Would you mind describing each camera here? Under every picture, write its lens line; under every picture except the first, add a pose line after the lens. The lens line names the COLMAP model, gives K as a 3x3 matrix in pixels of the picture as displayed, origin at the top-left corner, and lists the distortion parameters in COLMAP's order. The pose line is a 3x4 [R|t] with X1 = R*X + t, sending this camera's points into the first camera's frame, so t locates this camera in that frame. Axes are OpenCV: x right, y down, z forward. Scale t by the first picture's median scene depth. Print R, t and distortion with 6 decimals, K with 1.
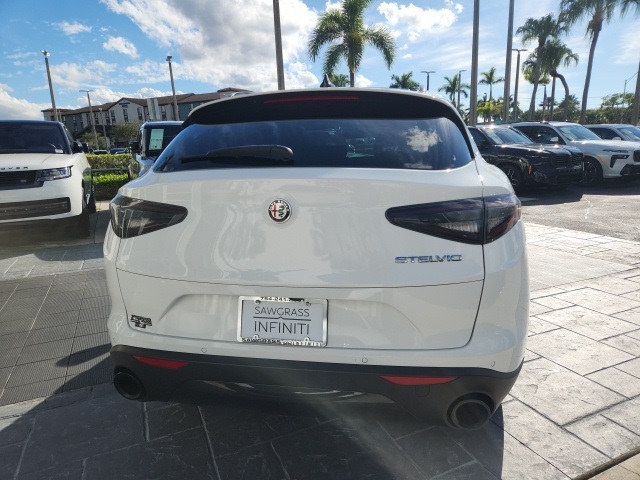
lens RADIAL K [[428.6, 0, 321.7], [0, 428.6, 239.7], [0, 0, 1]] dist [0.065348, -0.052574]
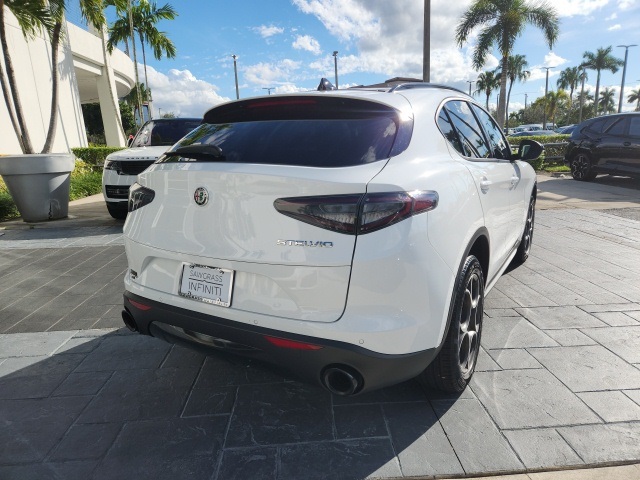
lens RADIAL K [[428.6, 0, 328.7], [0, 428.6, 242.7], [0, 0, 1]] dist [0.065348, -0.052574]
pose [[0.936101, 0.080916, -0.342297, 0.545973], [-0.070923, 0.996613, 0.041632, -0.008709], [0.344506, -0.014695, 0.938669, -0.059295]]
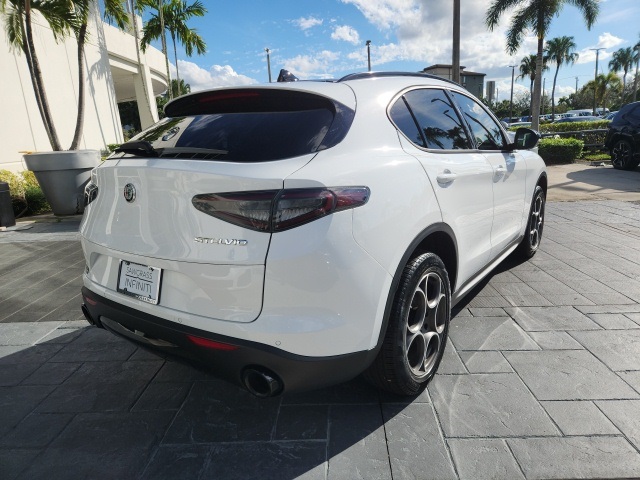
lens RADIAL K [[428.6, 0, 325.4], [0, 428.6, 241.5], [0, 0, 1]] dist [0.065348, -0.052574]
pose [[0.898948, 0.089847, -0.428742, 0.759503], [-0.068969, 0.995562, 0.064023, -0.036737], [0.432592, -0.027983, 0.901155, 0.068486]]
